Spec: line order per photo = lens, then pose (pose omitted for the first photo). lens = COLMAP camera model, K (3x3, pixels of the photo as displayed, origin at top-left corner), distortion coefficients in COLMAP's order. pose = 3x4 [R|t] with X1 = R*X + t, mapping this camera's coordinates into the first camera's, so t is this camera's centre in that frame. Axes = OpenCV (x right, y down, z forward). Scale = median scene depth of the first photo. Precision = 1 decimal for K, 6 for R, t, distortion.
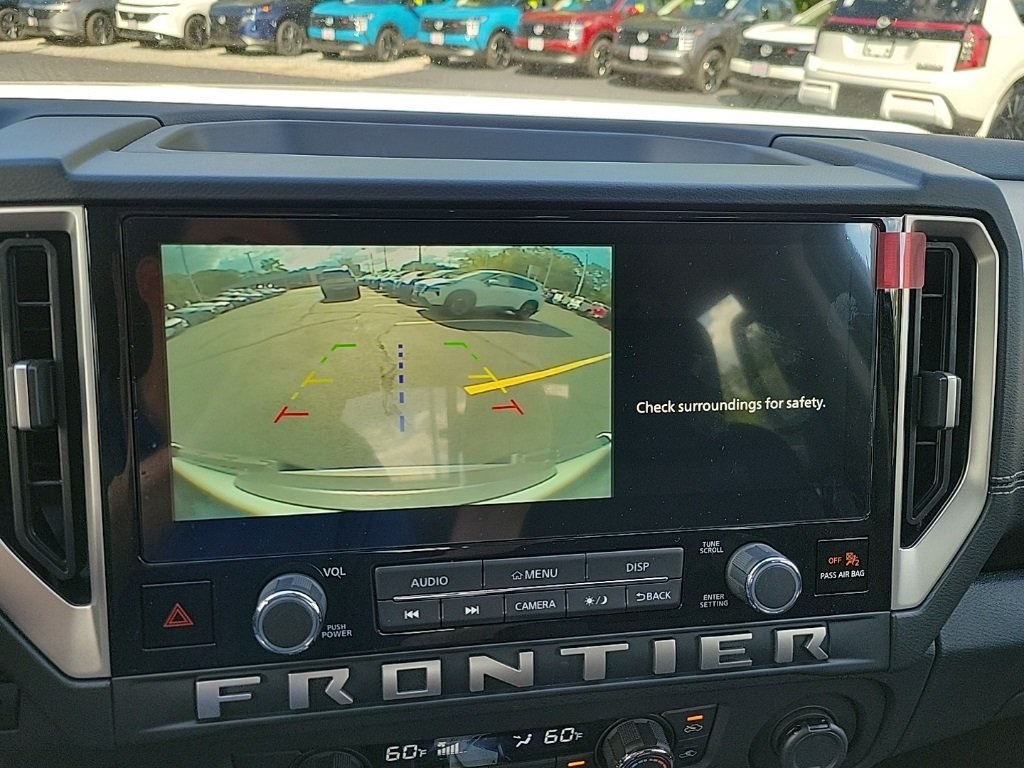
lens RADIAL K [[780.5, 0, 514.9], [0, 780.5, 382.3], [0, 0, 1]] dist [0.038010, -0.024938]
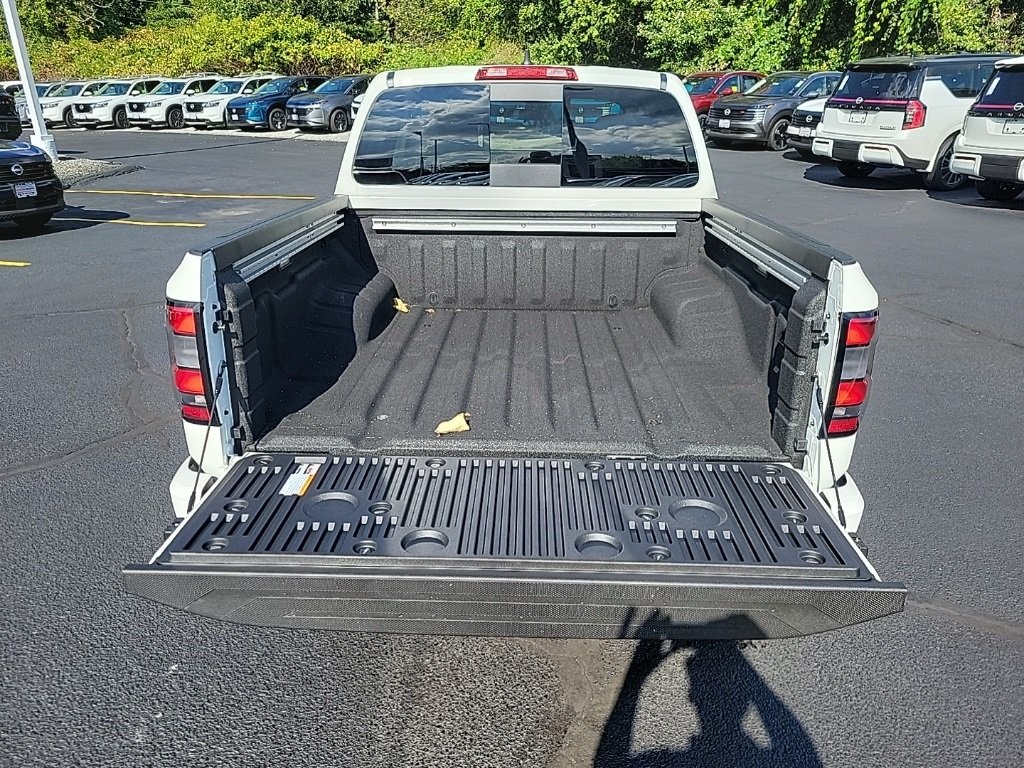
lens RADIAL K [[780.5, 0, 504.0], [0, 780.5, 390.4], [0, 0, 1]] dist [0.038010, -0.024938]
pose [[0.979010, 0.033558, -0.201030, 0.073134], [-0.048020, 0.996563, -0.067501, 0.150038], [0.198073, 0.075738, 0.977257, -0.364852]]
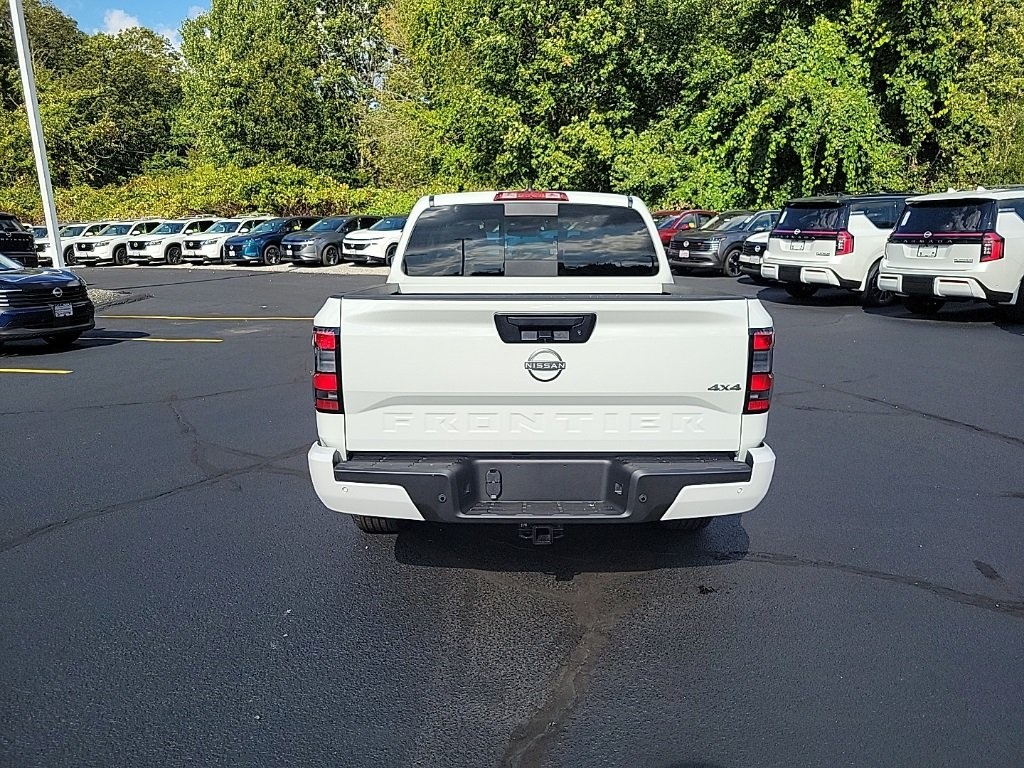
lens RADIAL K [[780.5, 0, 511.6], [0, 780.5, 394.1], [0, 0, 1]] dist [0.038010, -0.024938]
pose [[0.986376, -0.012127, -0.164057, 0.073655], [-0.025800, 0.973533, -0.227084, 0.195909], [0.162468, 0.228223, 0.959957, -0.440850]]
